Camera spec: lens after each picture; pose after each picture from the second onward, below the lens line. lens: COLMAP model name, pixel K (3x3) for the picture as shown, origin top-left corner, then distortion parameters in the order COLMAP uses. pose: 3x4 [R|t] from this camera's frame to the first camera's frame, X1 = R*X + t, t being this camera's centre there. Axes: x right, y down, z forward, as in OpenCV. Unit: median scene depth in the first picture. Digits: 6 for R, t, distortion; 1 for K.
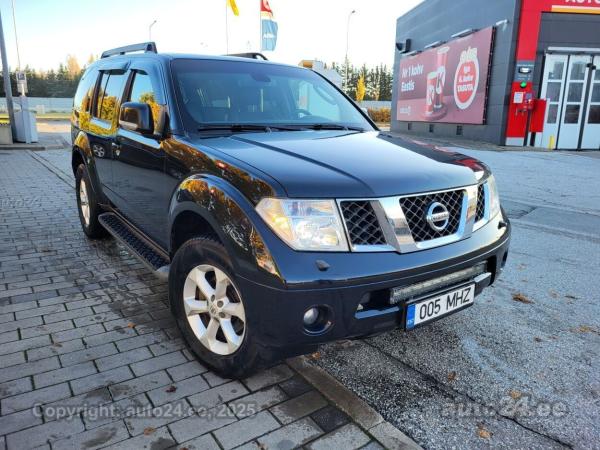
lens RADIAL K [[451.6, 0, 311.2], [0, 451.6, 225.0], [0, 0, 1]] dist [0.052386, -0.052614]
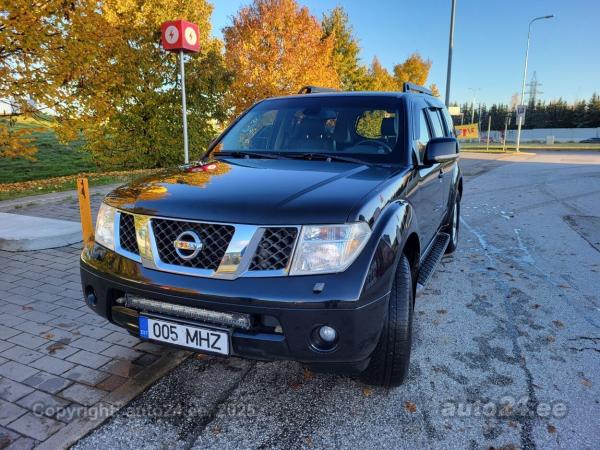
lens RADIAL K [[451.9, 0, 300.0], [0, 451.9, 225.0], [0, 0, 1]] dist [0.051414, -0.053563]
pose [[0.498796, 0.150766, -0.853506, 0.714638], [-0.204715, 0.977385, 0.053012, -0.094839], [0.842196, 0.148283, 0.518380, 0.392875]]
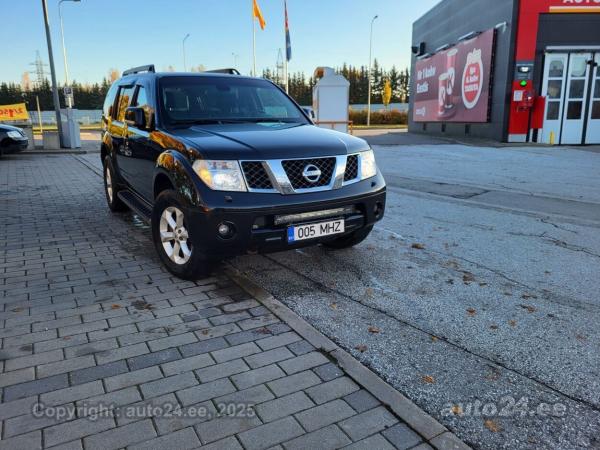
lens RADIAL K [[451.9, 0, 300.0], [0, 451.9, 225.0], [0, 0, 1]] dist [0.051414, -0.053563]
pose [[0.995352, -0.003990, -0.096226, 0.223343], [0.002959, 0.999937, -0.010853, 0.101826], [0.096263, 0.010518, 0.995300, -0.325668]]
